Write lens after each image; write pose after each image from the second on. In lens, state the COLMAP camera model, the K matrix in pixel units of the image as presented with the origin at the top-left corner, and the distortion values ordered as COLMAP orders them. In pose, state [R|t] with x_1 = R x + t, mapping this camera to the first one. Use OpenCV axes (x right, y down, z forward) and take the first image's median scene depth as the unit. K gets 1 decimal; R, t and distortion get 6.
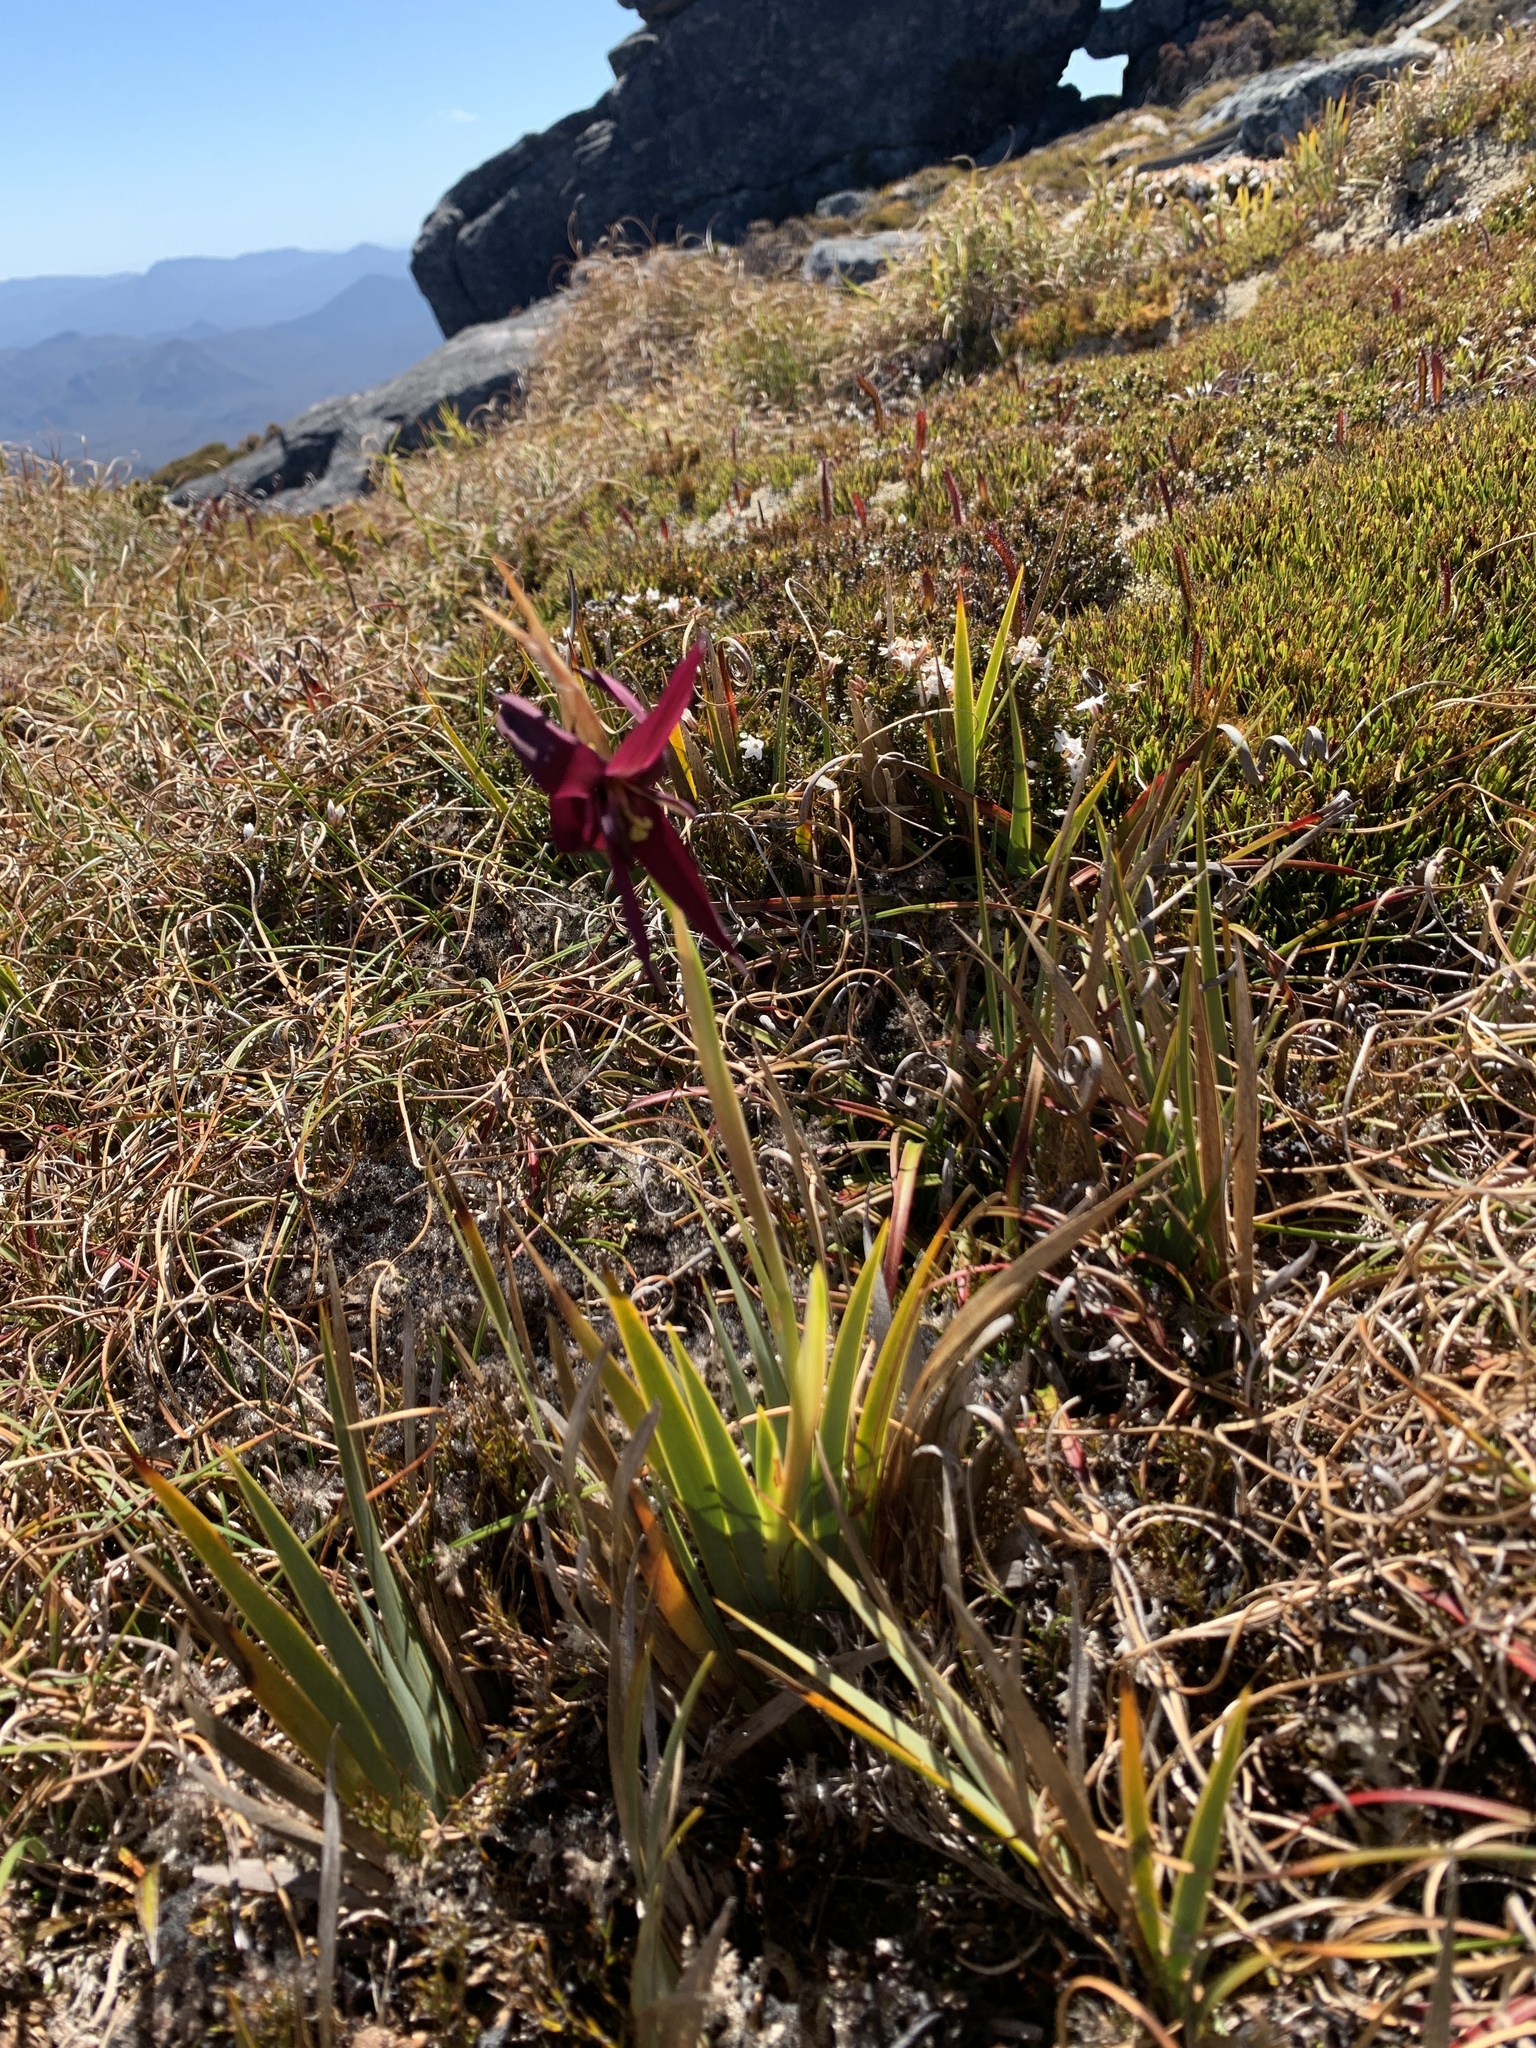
lens RADIAL K [[1680.6, 0, 768.0], [0, 1680.6, 1024.0], [0, 0, 1]] dist [-0.000412, 0.000049]
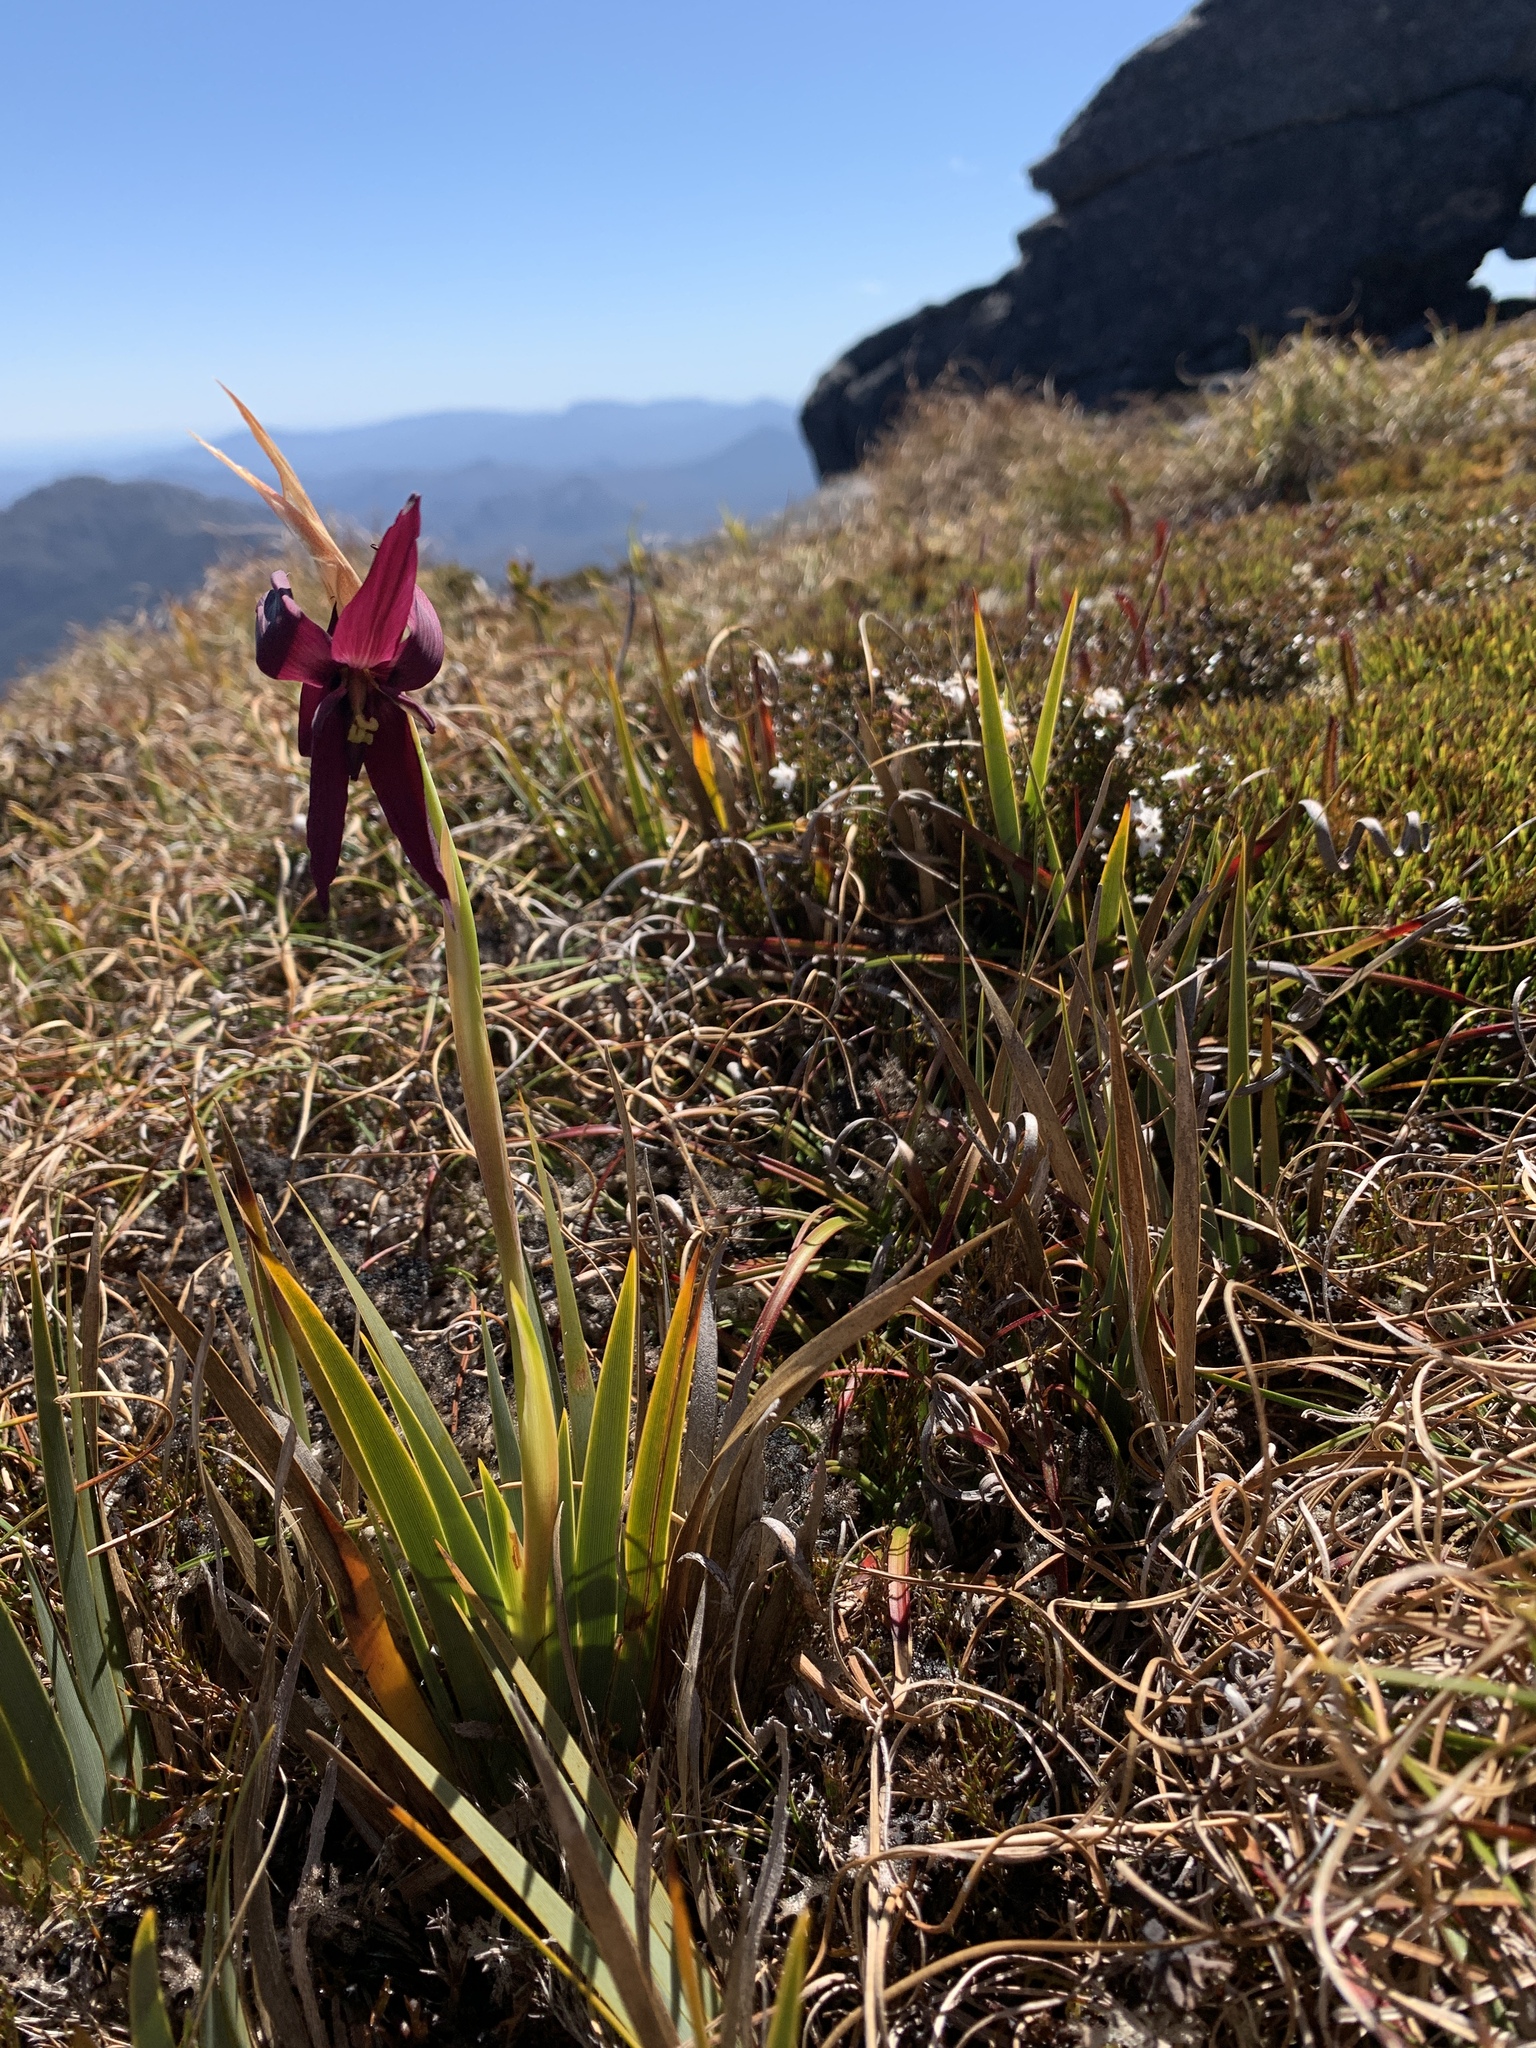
lens RADIAL K [[1680.6, 0, 768.0], [0, 1680.6, 1024.0], [0, 0, 1]] dist [-0.000412, 0.000049]
pose [[0.972640, 0.133712, -0.189982, 0.170701], [-0.150655, 0.985530, -0.077673, 0.038402], [0.176848, 0.104169, 0.978710, 0.121803]]
